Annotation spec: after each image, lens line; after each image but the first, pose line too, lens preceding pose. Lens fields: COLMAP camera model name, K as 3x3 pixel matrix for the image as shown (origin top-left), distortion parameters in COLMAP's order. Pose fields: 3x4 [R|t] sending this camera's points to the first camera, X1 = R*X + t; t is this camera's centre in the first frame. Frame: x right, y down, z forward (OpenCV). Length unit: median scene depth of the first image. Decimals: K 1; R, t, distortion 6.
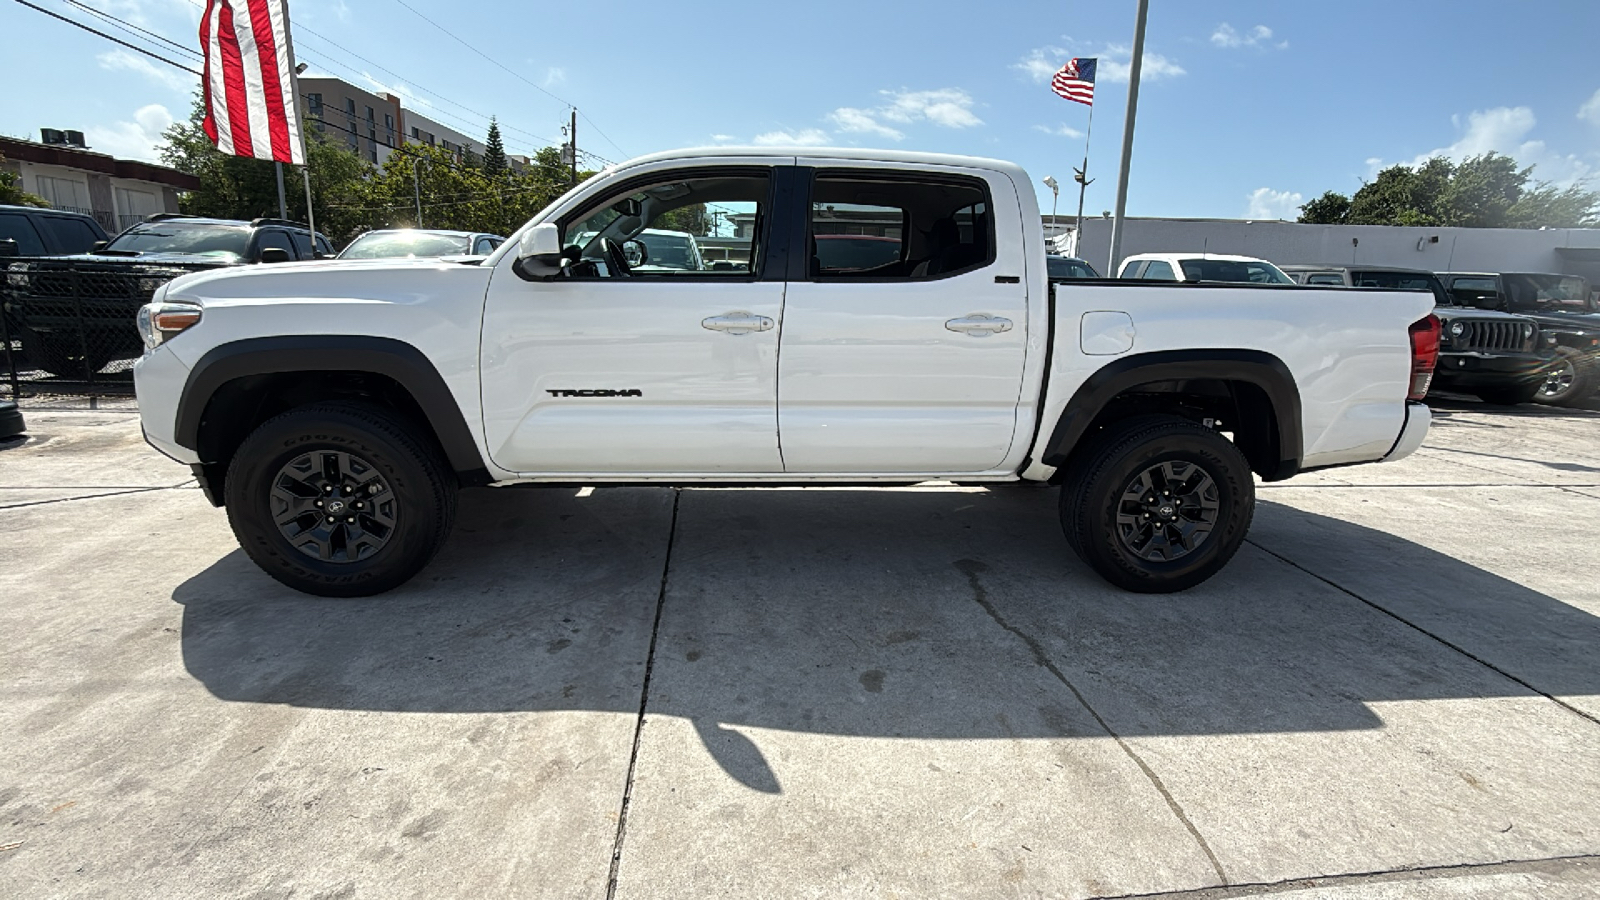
lens RADIAL K [[730.9, 0, 800.0], [0, 730.9, 450.0], [0, 0, 1]] dist [0.000052, 0.000180]
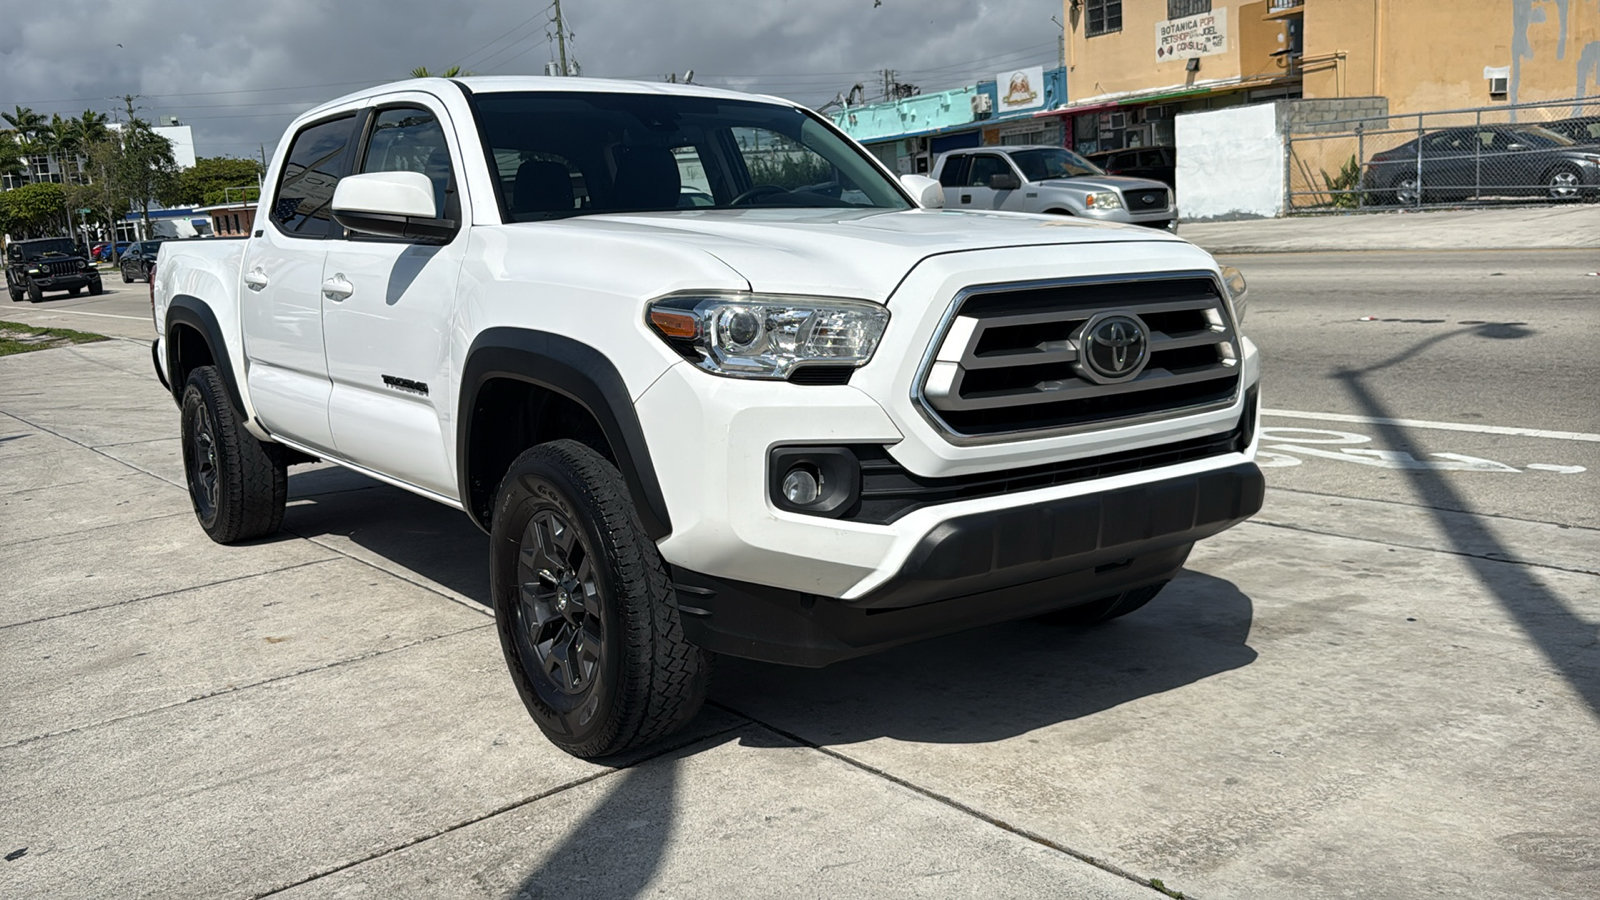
lens RADIAL K [[1369.4, 0, 752.3], [0, 1369.4, 451.4], [0, 0, 1]] dist [0.139457, -0.295302]
pose [[-0.495267, -0.147301, 0.856162, -1.807036], [0.229473, 0.928336, 0.292462, -0.528418], [-0.837886, 0.341312, -0.425973, 1.986794]]
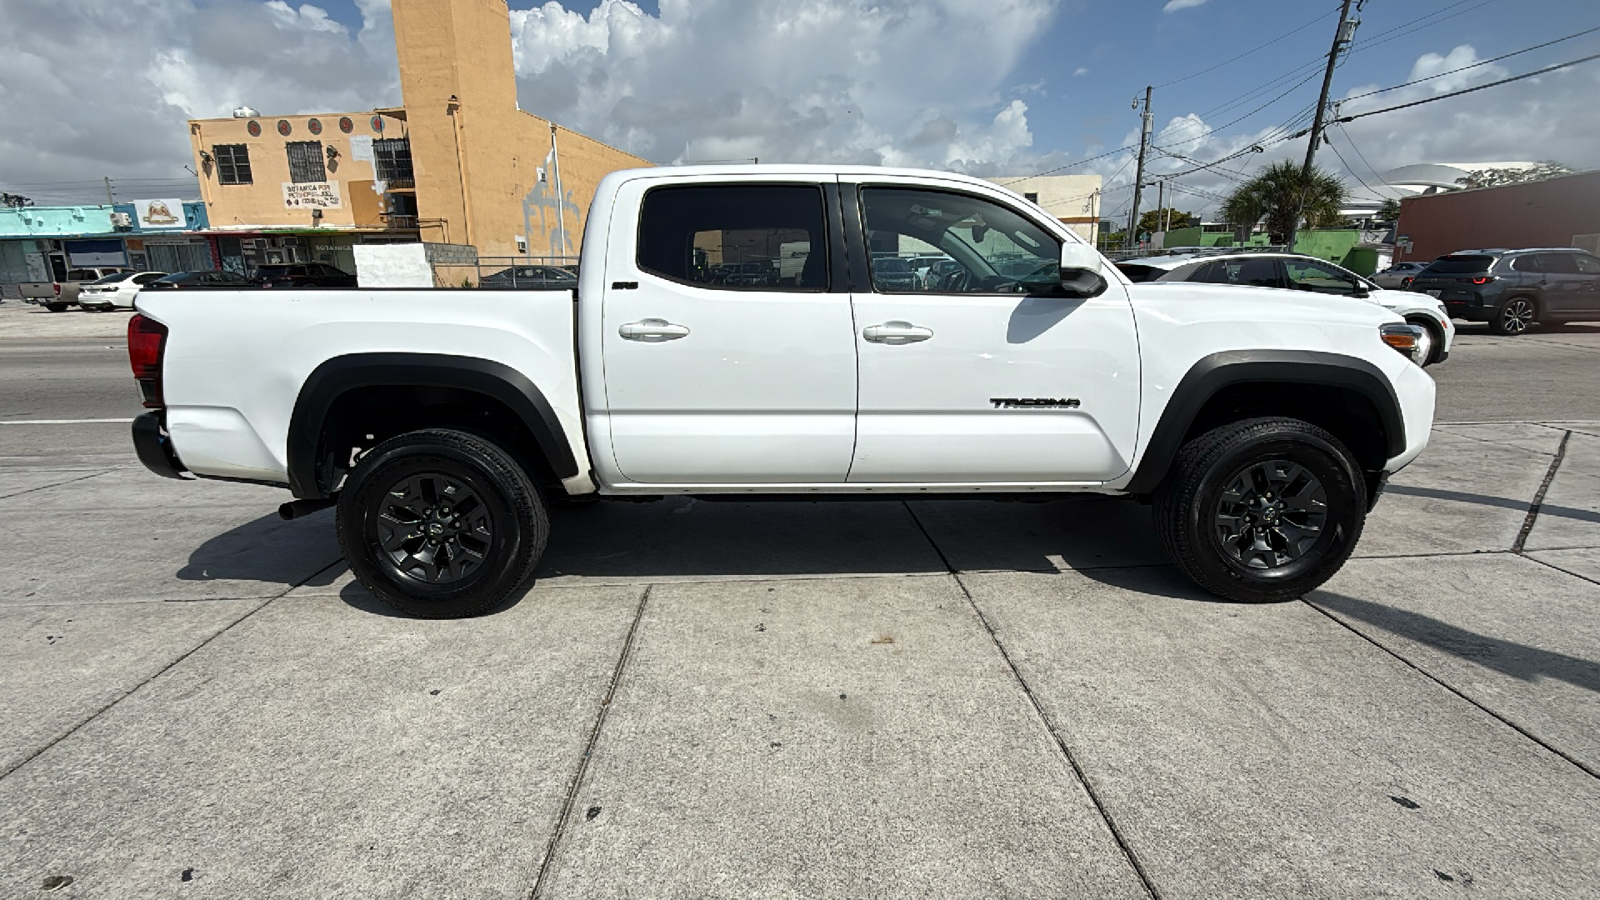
lens RADIAL K [[730.9, 0, 800.0], [0, 730.9, 450.0], [0, 0, 1]] dist [0.000052, 0.000180]
pose [[-0.996733, -0.037606, 0.071472, -0.079904], [-0.003641, 0.904997, 0.425403, -0.628235], [-0.080679, 0.423753, -0.902177, 2.641096]]
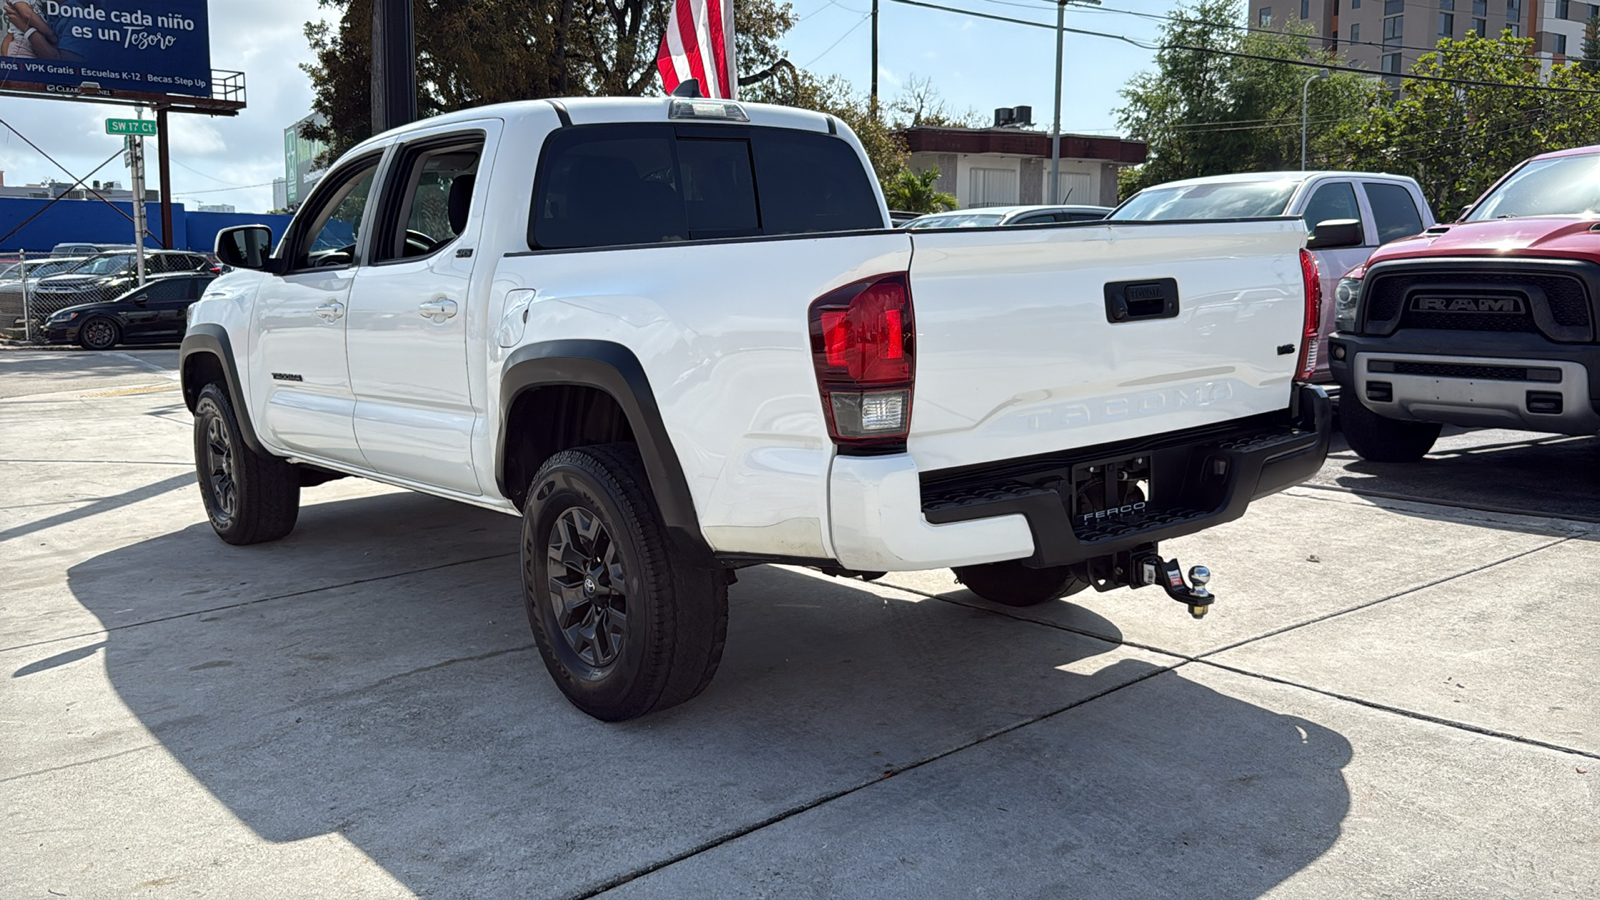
lens RADIAL K [[1362.0, 0, 827.0], [0, 1362.0, 453.4], [0, 0, 1]] dist [0.148896, -0.317900]
pose [[0.561435, 0.069192, -0.824623, 1.852207], [-0.151583, 0.988236, -0.020283, -0.047410], [0.813519, 0.136386, 0.565319, 0.519193]]
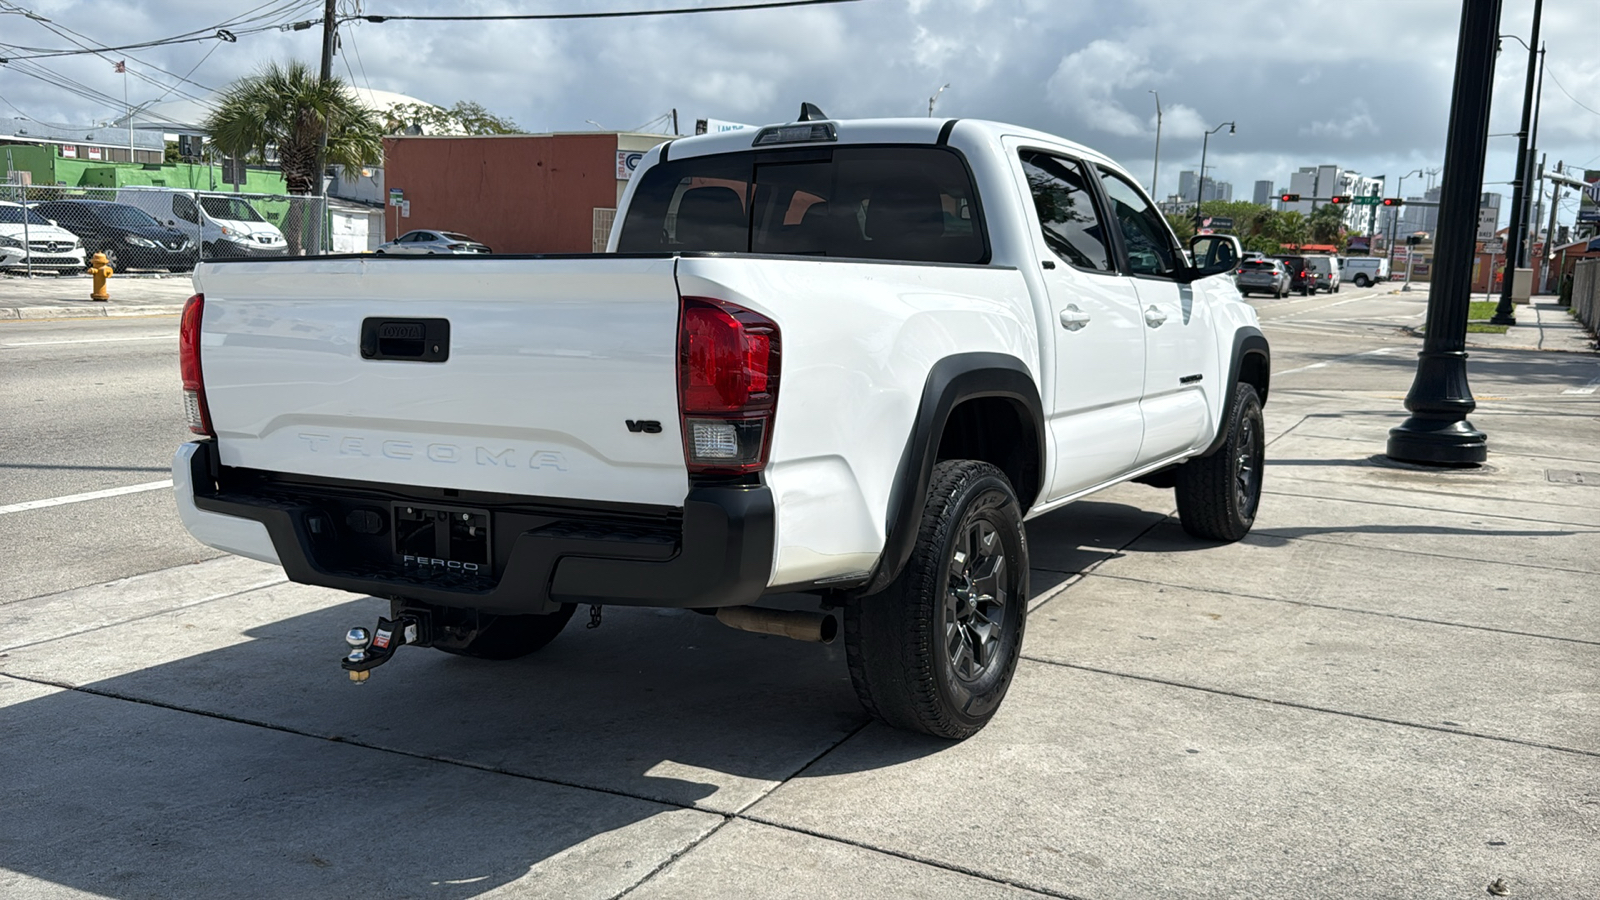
lens RADIAL K [[1365.5, 0, 812.3], [0, 1365.5, 451.1], [0, 0, 1]] dist [0.128208, -0.261254]
pose [[-0.570646, 0.066367, -0.818510, 1.745780], [-0.216328, 0.949374, 0.227797, -0.499579], [0.792191, 0.307058, -0.527399, 2.335847]]
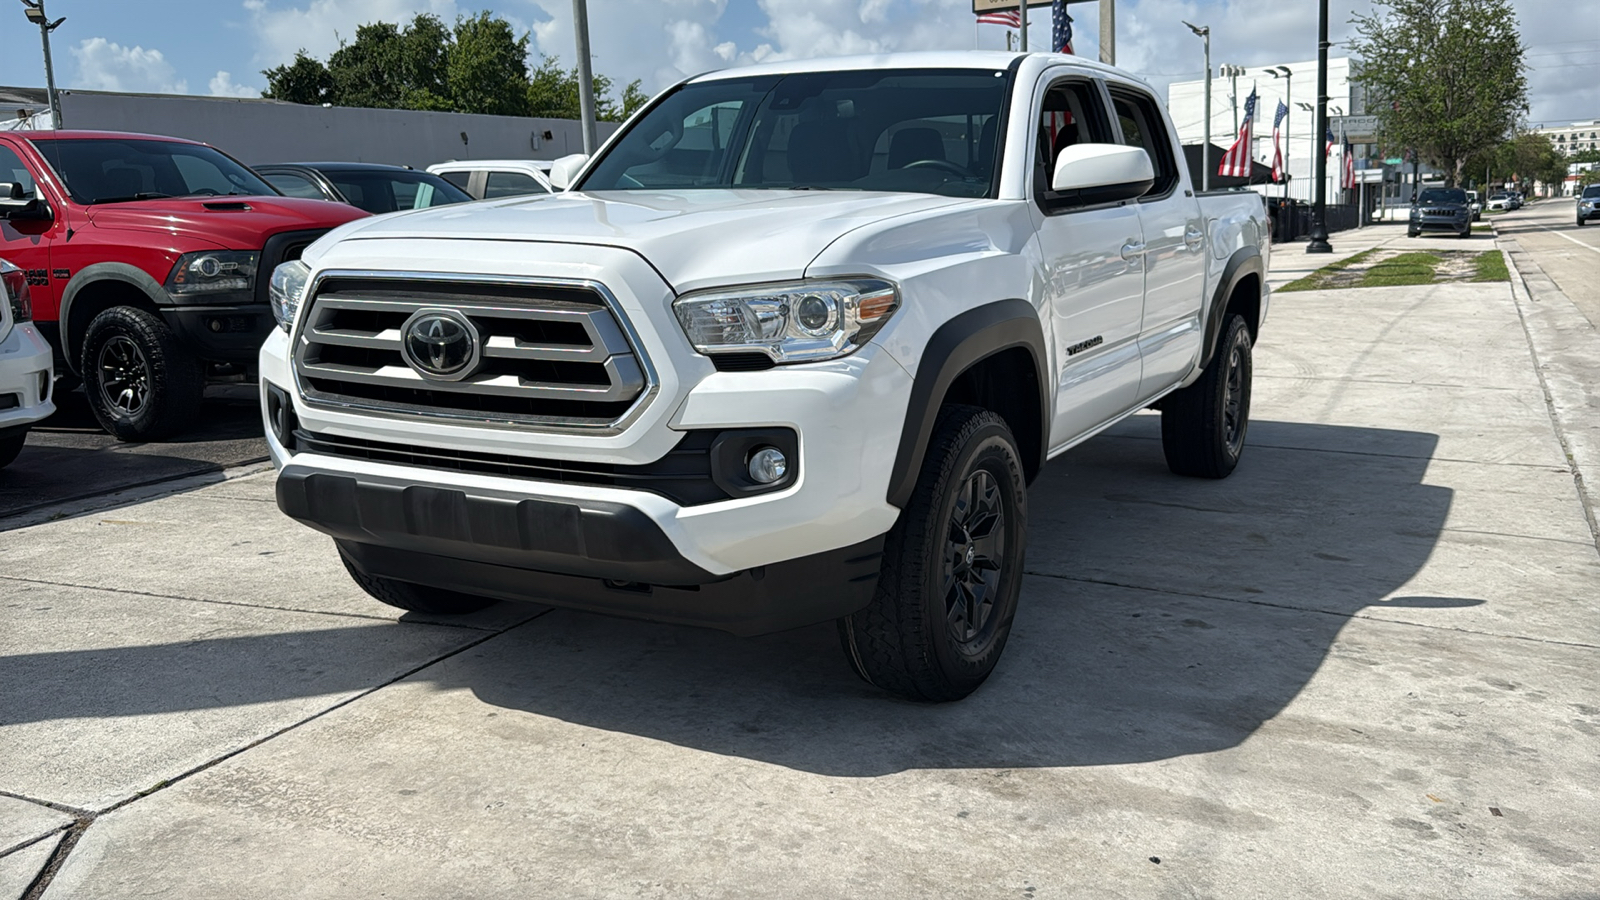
lens RADIAL K [[1365.5, 0, 812.3], [0, 1365.5, 451.1], [0, 0, 1]] dist [0.128208, -0.261254]
pose [[0.541676, -0.183950, 0.820213, -1.759435], [0.224067, 0.972054, 0.070028, -0.141347], [-0.810173, 0.145851, 0.567756, 0.376115]]
